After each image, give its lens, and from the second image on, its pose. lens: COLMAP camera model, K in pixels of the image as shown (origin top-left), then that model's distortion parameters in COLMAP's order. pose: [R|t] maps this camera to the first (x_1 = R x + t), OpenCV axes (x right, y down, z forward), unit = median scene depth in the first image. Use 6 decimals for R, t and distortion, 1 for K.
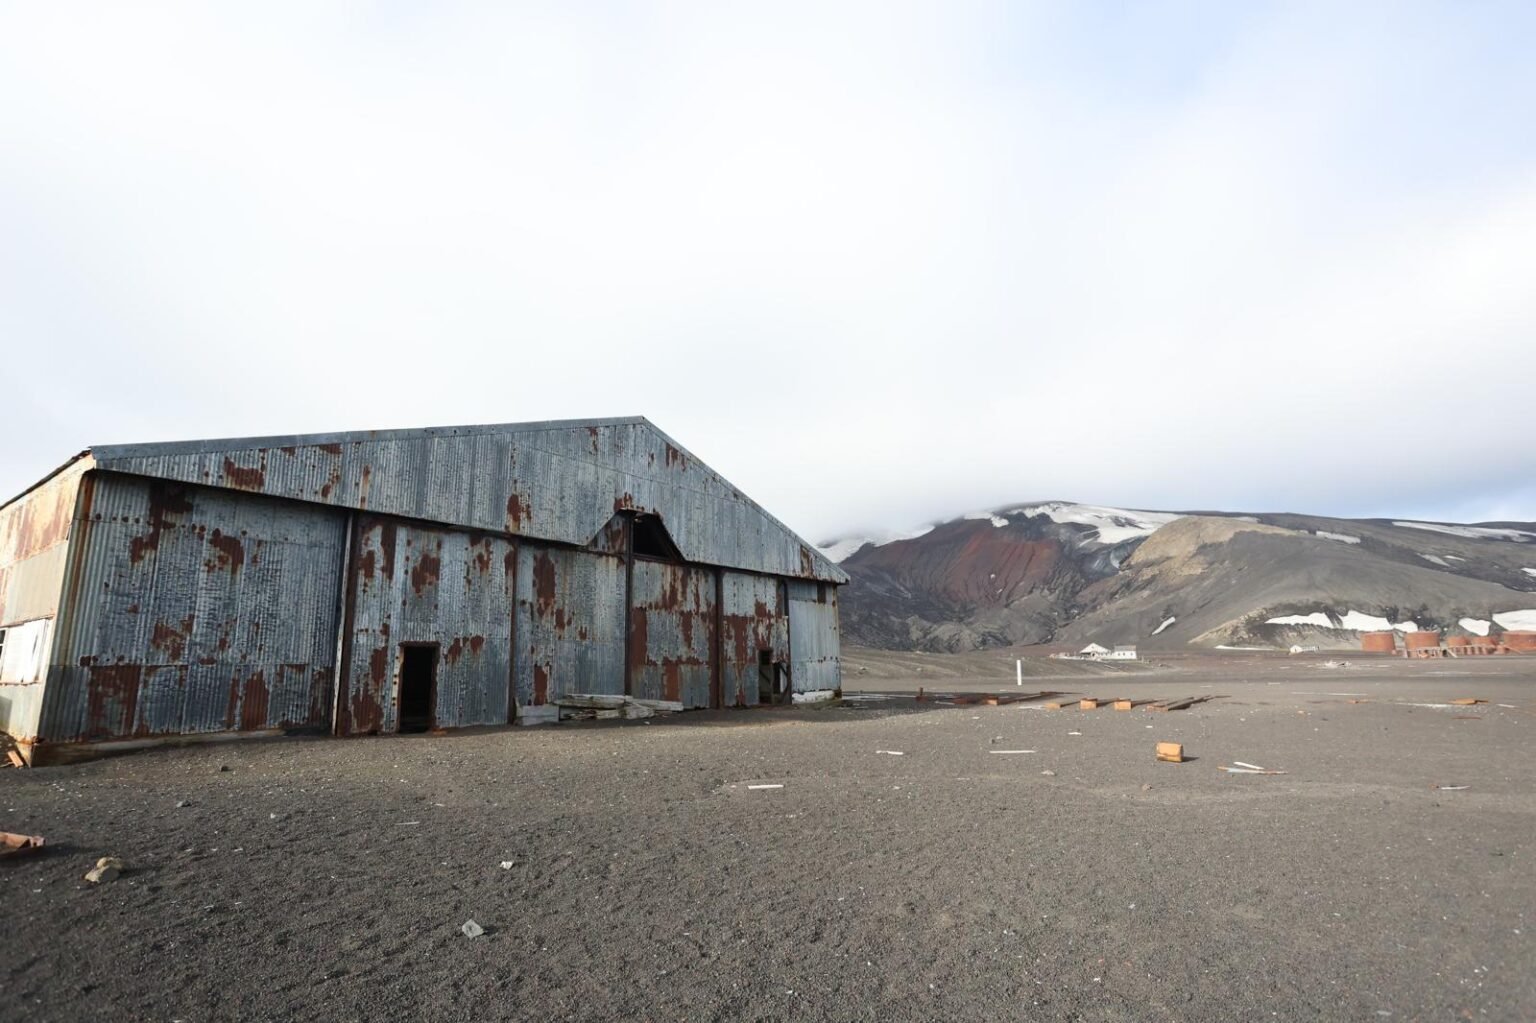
lens RADIAL K [[780.3, 0, 767.3], [0, 780.3, 511.5], [0, 0, 1]] dist [0.006381, 0.001830]
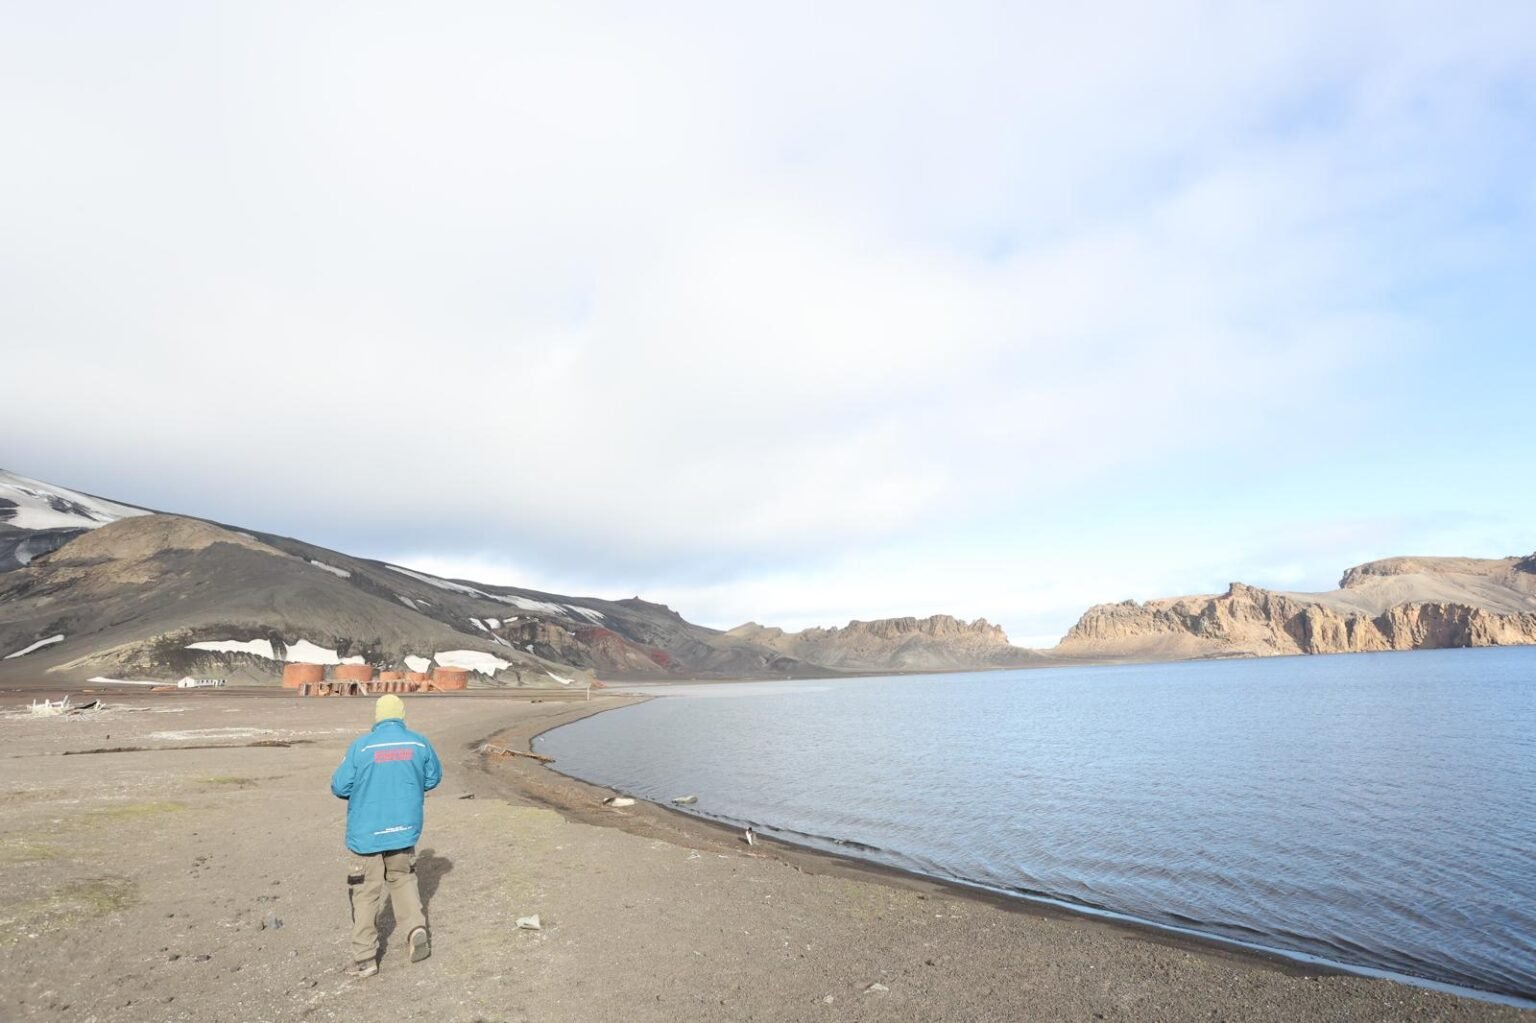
lens RADIAL K [[780.3, 0, 768.4], [0, 780.3, 511.4], [0, 0, 1]] dist [0.006381, 0.001830]
pose [[0.426273, 0.219739, 0.877500, 0.196319], [-0.175770, 0.971679, -0.157937, 0.038036], [-0.887354, -0.086914, 0.452824, 0.195816]]
